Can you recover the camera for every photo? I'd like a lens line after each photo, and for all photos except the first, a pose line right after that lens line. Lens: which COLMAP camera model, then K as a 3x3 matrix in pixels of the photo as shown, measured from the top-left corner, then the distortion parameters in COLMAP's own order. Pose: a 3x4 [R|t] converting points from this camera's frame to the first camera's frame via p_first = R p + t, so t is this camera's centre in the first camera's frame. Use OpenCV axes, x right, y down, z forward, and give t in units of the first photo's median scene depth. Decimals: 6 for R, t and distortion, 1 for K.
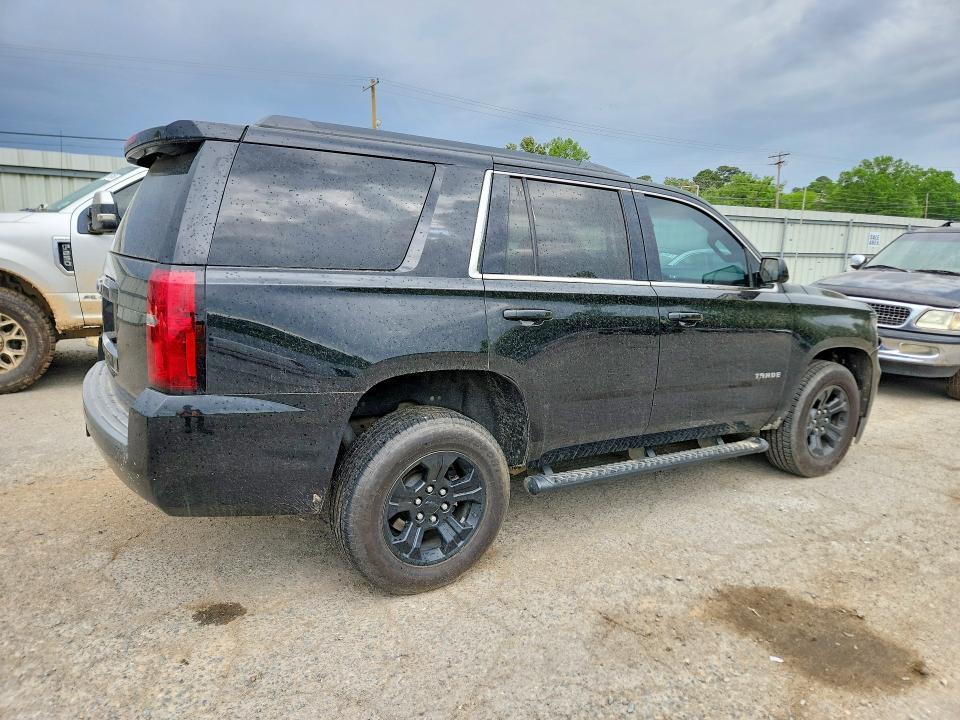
lens RADIAL K [[685.7, 0, 480.0], [0, 685.7, 360.0], [0, 0, 1]] dist [0.022773, -0.005689]
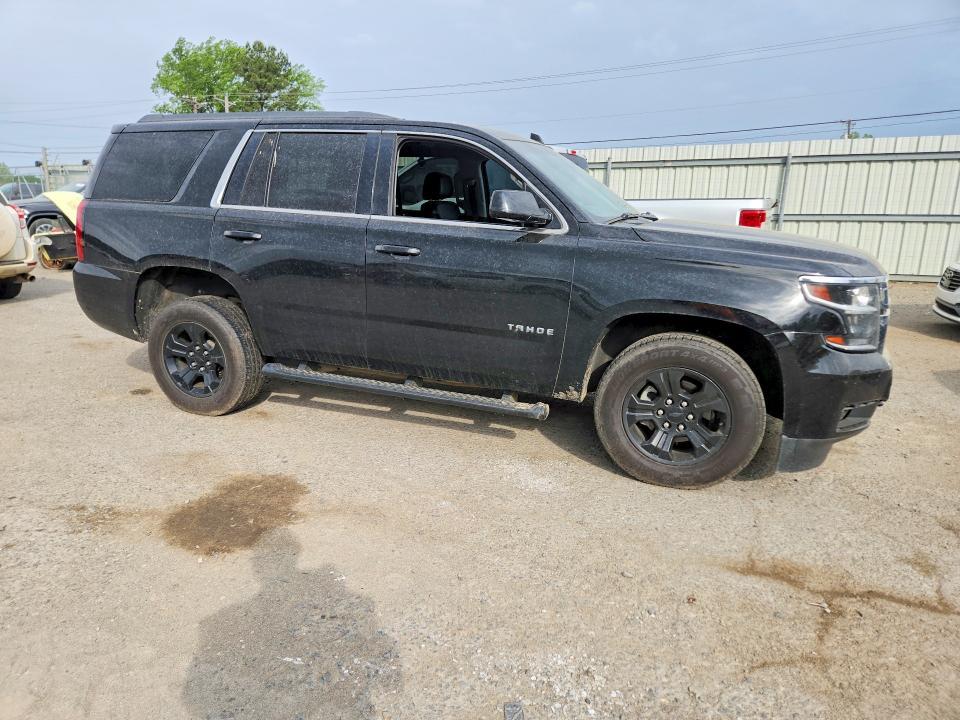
lens RADIAL K [[685.7, 0, 480.0], [0, 685.7, 360.0], [0, 0, 1]] dist [0.022773, -0.005689]
pose [[0.565759, 0.163005, -0.808298, 1.104145], [-0.136642, 0.985246, 0.103049, -0.020370], [0.813170, 0.052146, 0.579685, 0.451906]]
